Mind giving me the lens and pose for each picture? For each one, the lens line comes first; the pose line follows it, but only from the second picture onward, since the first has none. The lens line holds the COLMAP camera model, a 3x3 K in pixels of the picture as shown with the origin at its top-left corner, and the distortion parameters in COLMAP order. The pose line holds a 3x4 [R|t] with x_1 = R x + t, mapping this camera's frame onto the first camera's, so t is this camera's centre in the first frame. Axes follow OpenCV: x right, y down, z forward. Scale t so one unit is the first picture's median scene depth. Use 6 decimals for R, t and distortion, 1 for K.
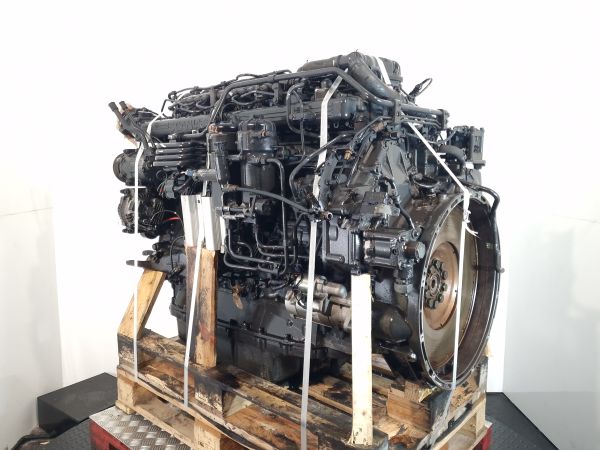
lens RADIAL K [[464.9, 0, 300.0], [0, 464.9, 225.0], [0, 0, 1]] dist [0.029940, 0.000467]
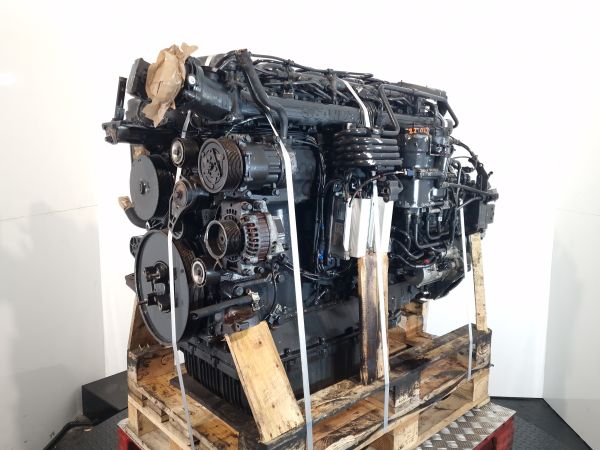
lens RADIAL K [[464.9, 0, 300.0], [0, 464.9, 225.0], [0, 0, 1]] dist [0.029940, 0.000467]
pose [[0.093889, -0.121641, 0.988124, -1.175619], [0.113105, 0.987385, 0.110803, -0.131401], [-0.989137, 0.101358, 0.106463, 1.081886]]
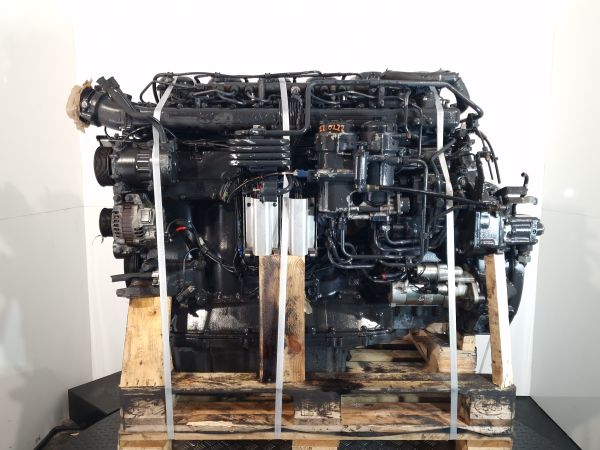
lens RADIAL K [[464.9, 0, 300.0], [0, 464.9, 225.0], [0, 0, 1]] dist [0.029940, 0.000467]
pose [[0.743445, -0.080260, 0.663964, -0.817062], [0.077267, 0.996433, 0.033932, -0.039879], [-0.664319, 0.026076, 0.746994, 0.305694]]
